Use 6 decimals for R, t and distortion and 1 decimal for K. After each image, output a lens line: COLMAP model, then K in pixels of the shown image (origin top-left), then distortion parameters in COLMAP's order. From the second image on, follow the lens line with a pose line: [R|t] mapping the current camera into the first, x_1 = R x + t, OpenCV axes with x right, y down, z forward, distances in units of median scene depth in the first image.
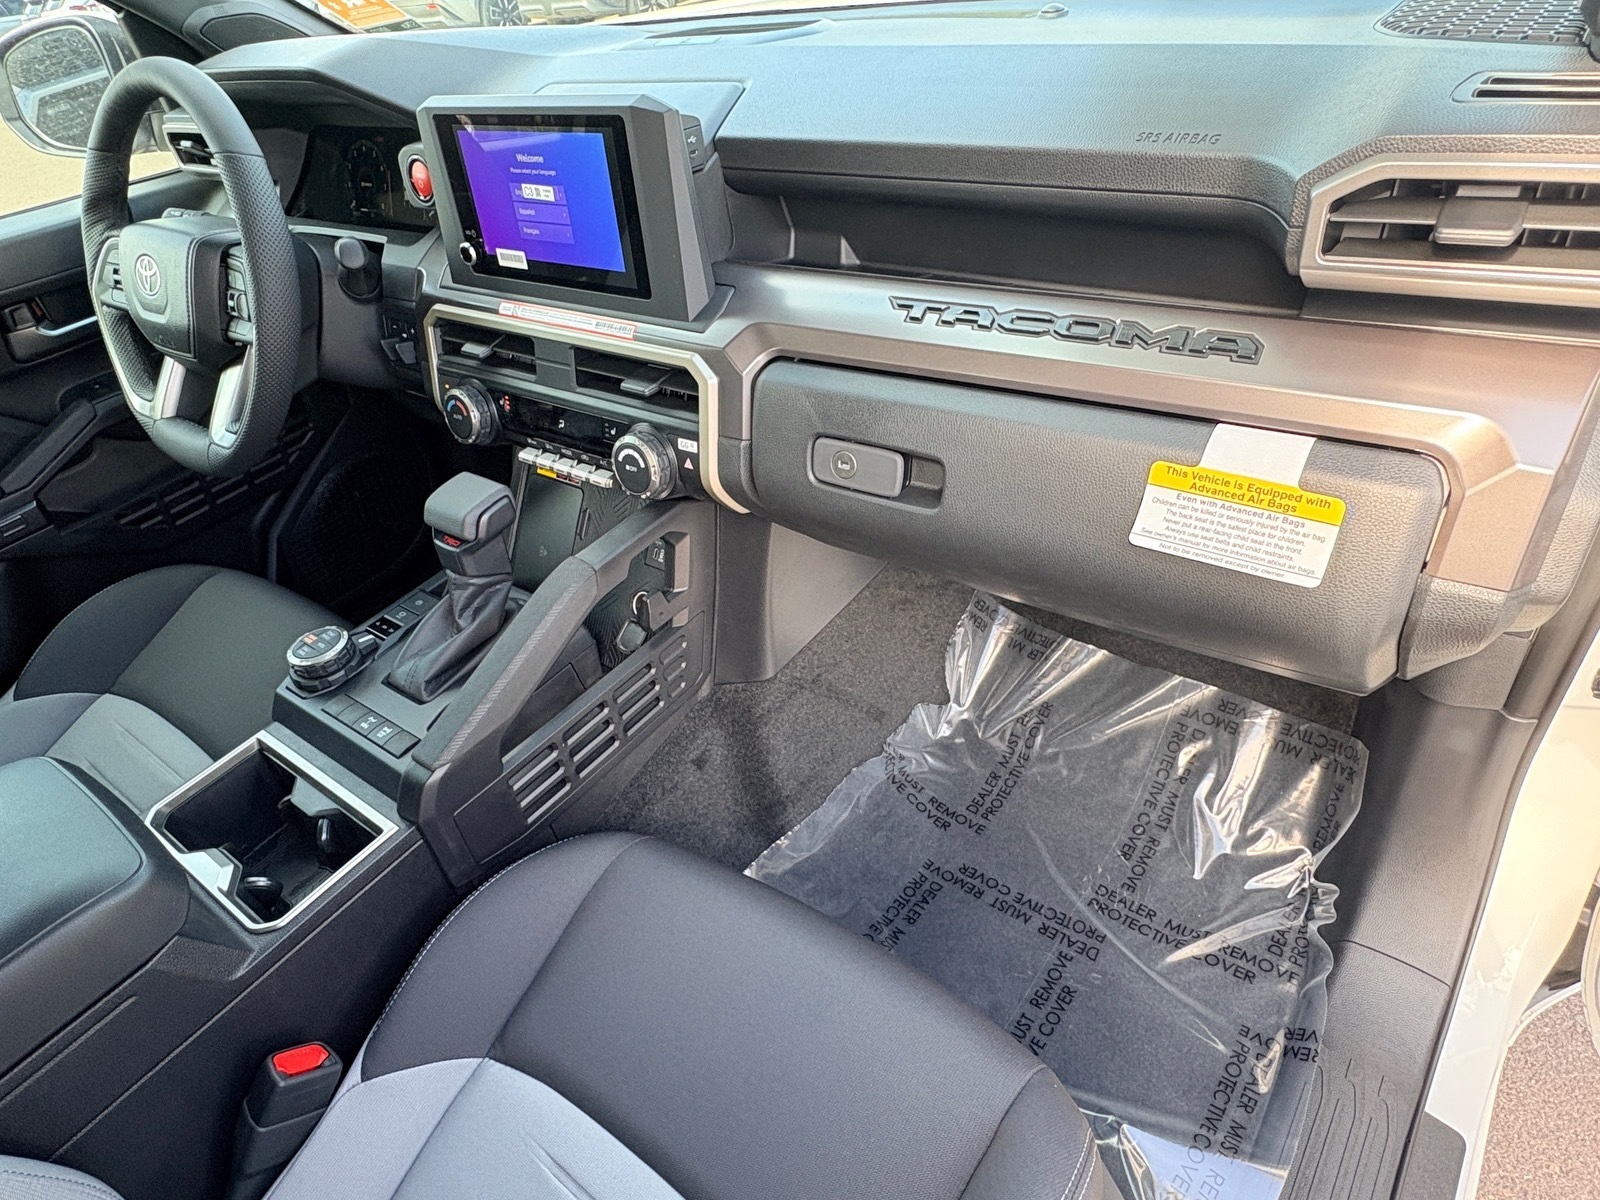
lens RADIAL K [[954.6, 0, 791.1], [0, 954.6, 594.6], [0, 0, 1]] dist [0.000871, -0.001942]
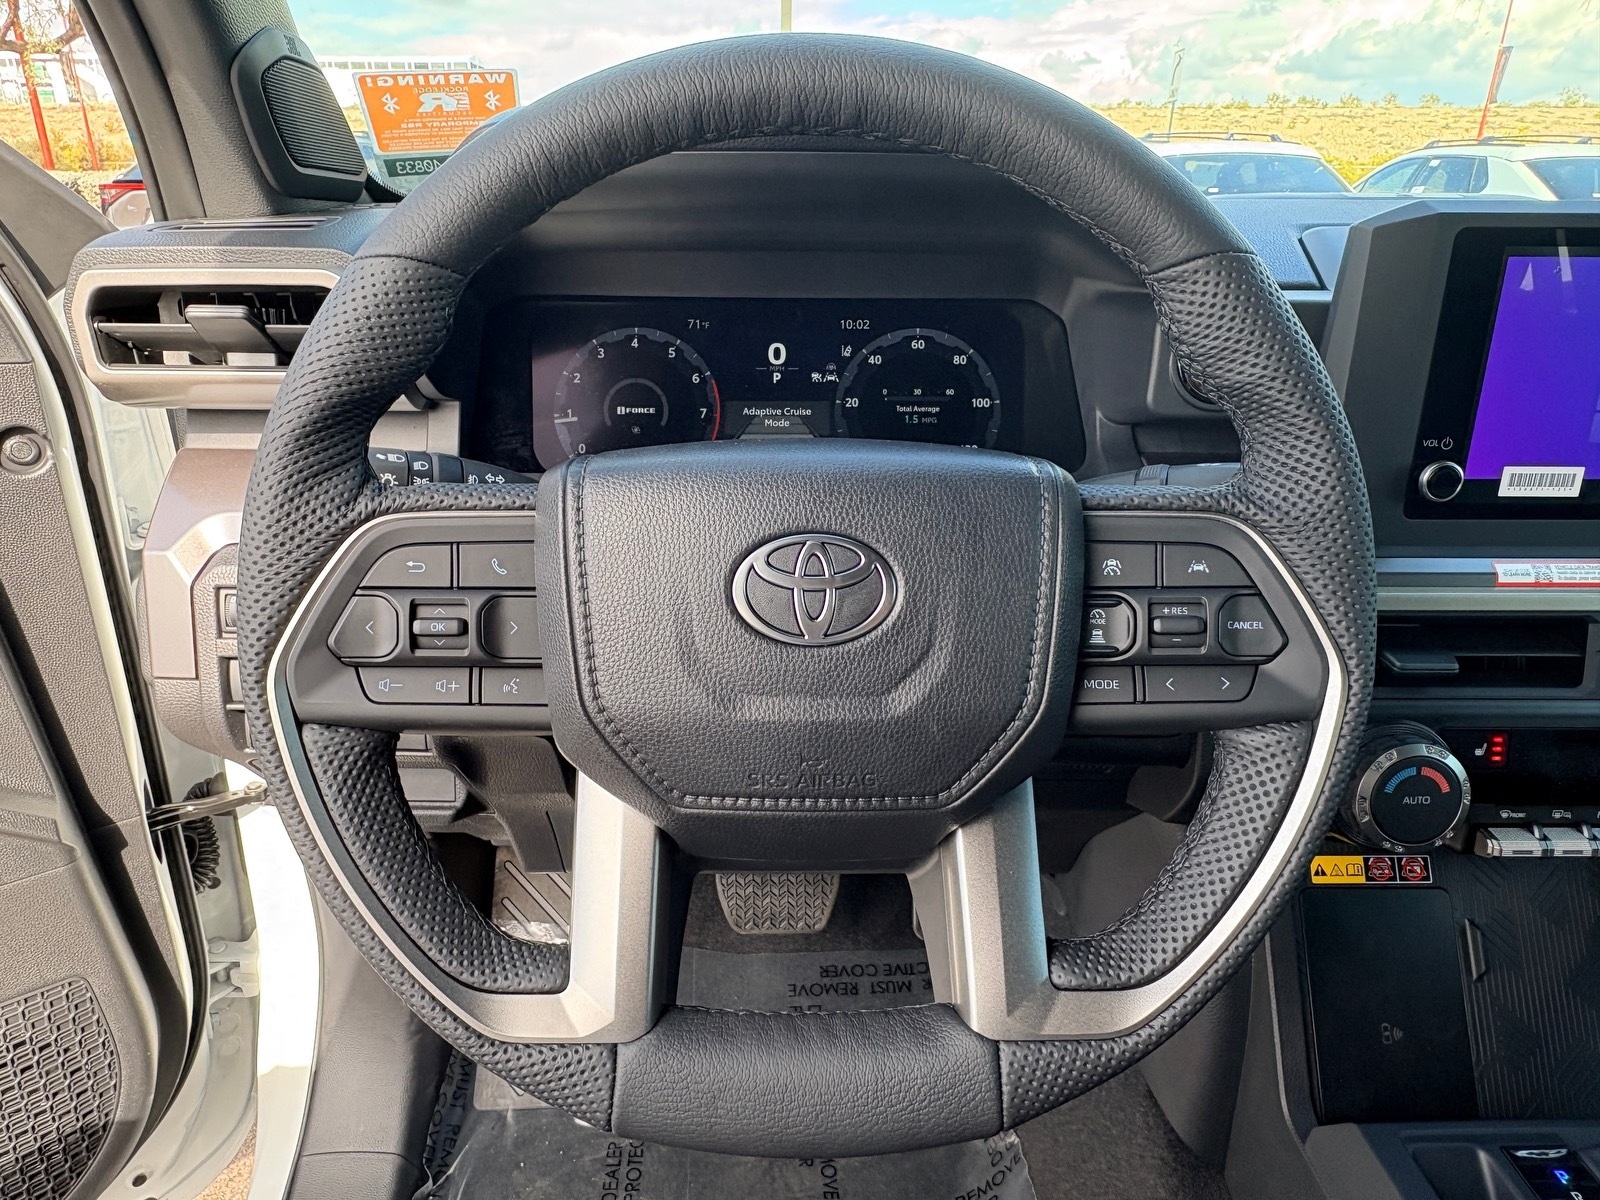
lens RADIAL K [[1048.9, 0, 761.9], [0, 1048.9, 601.9], [0, 0, 1]] dist [0.001050, -0.001227]
pose [[0.784726, -0.098240, 0.612008, -1.007799], [0.278403, 0.938024, -0.206401, -0.286182], [-0.553802, 0.332354, 0.763442, 0.807331]]
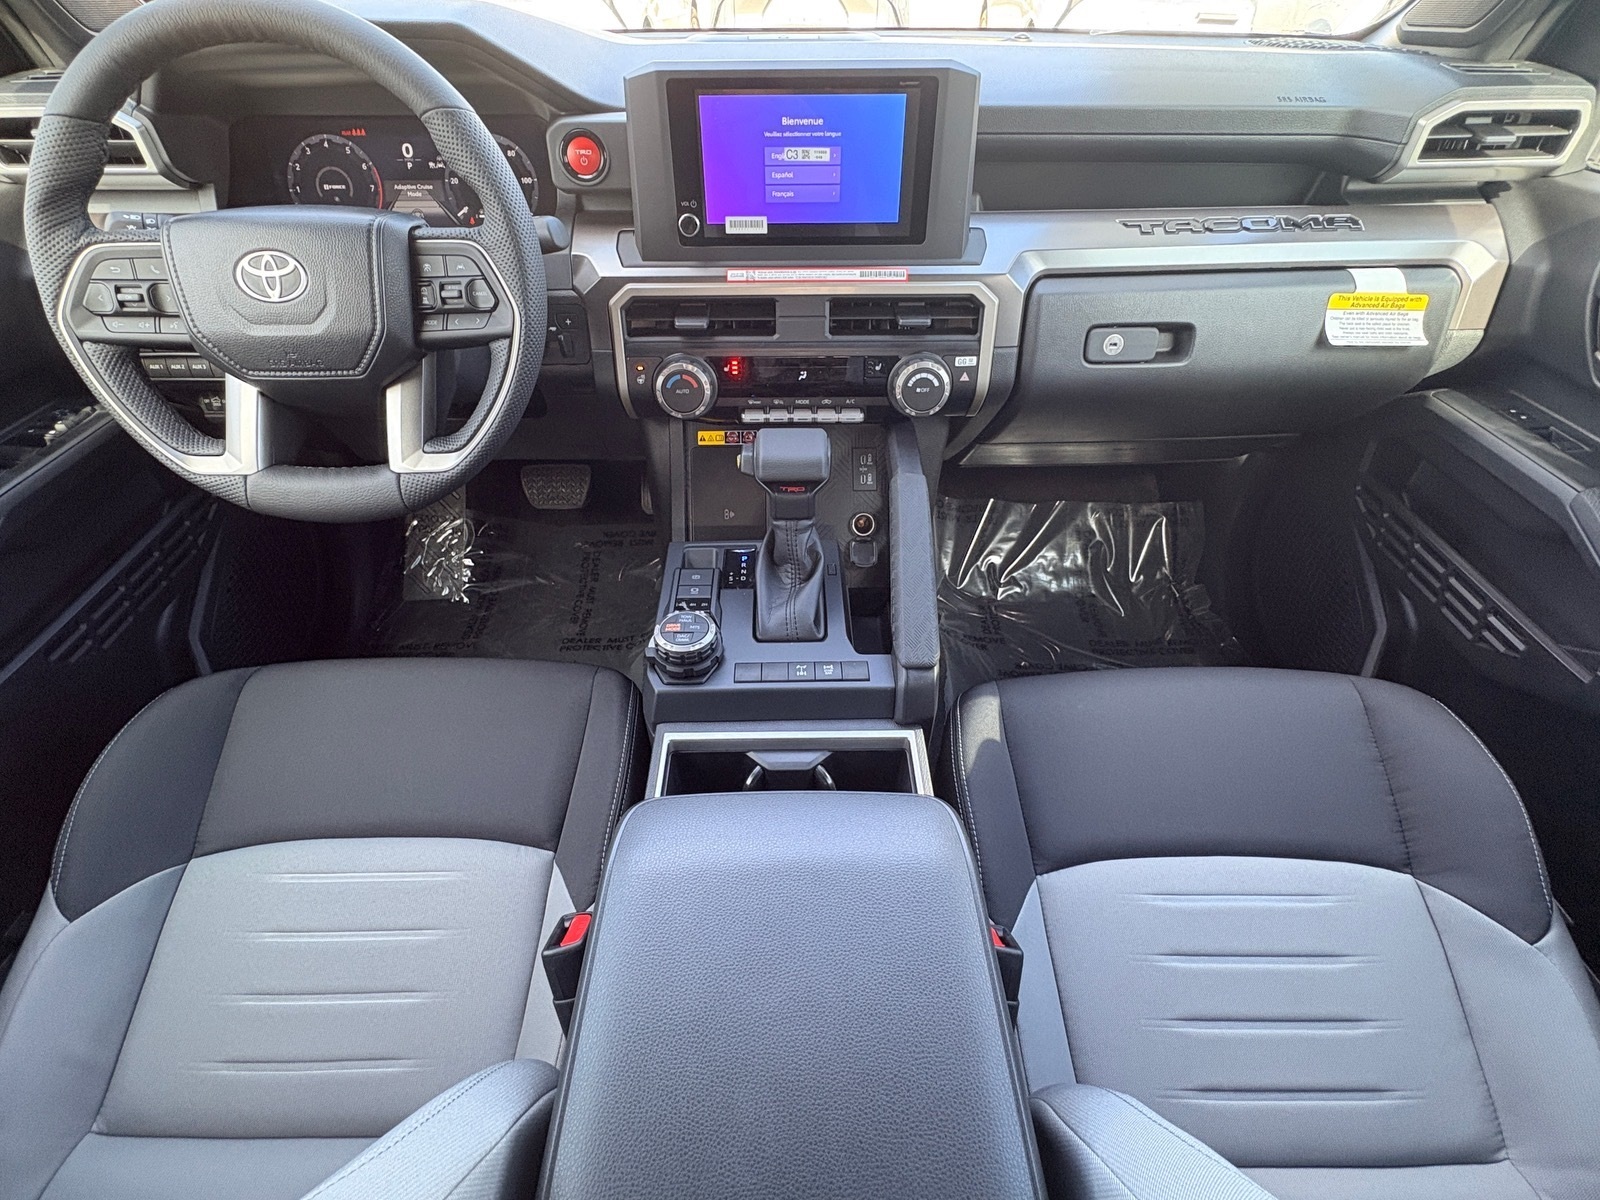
lens RADIAL K [[774.7, 0, 796.7], [0, 774.7, 597.4], [0, 0, 1]] dist [0.002423, 0.000290]
pose [[0.785648, -0.292644, 0.545084, -0.839090], [0.286542, 0.952977, 0.098631, -0.023403], [-0.548317, 0.078701, 0.832559, 0.276705]]
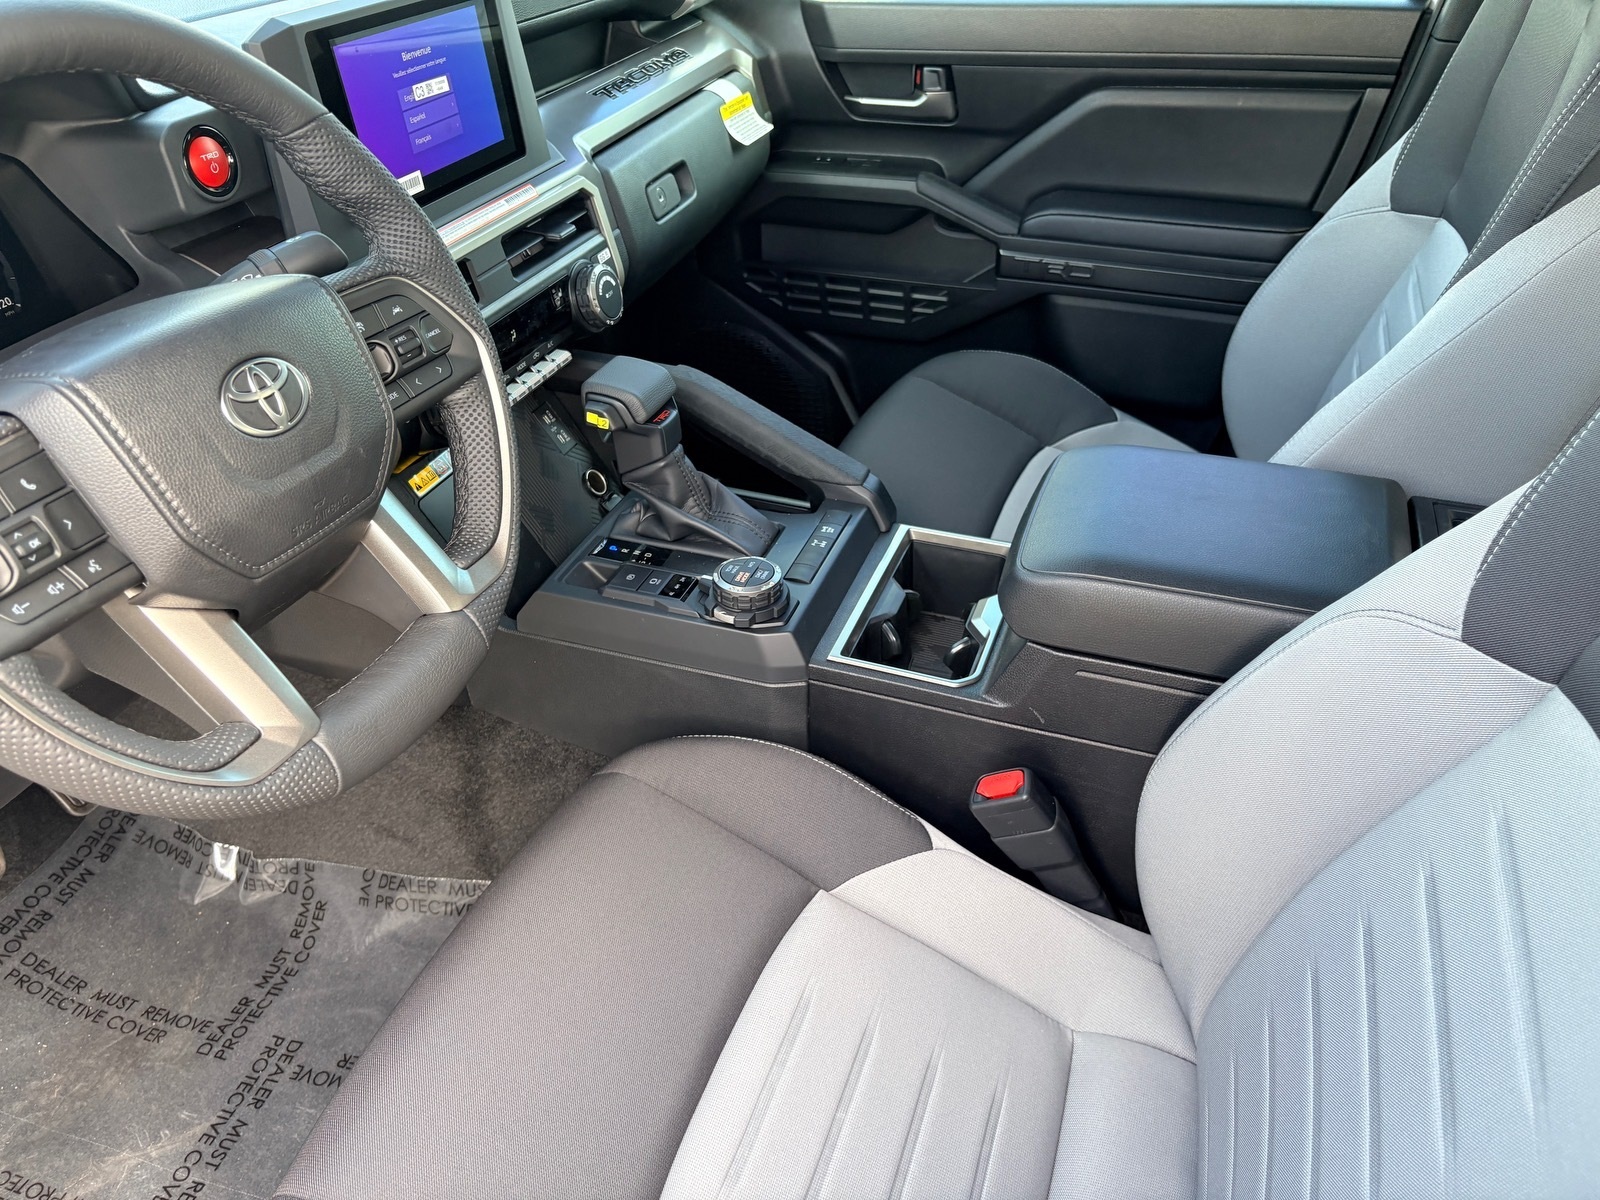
lens RADIAL K [[1234.6, 0, 800.0], [0, 1234.6, 600.0], [0, 0, 1]] dist [0.034816, -0.043818]
pose [[-0.297420, -0.412977, 0.860809, -1.491879], [0.619481, 0.602582, 0.503129, -0.466283], [-0.726488, 0.682895, 0.076612, 0.907104]]
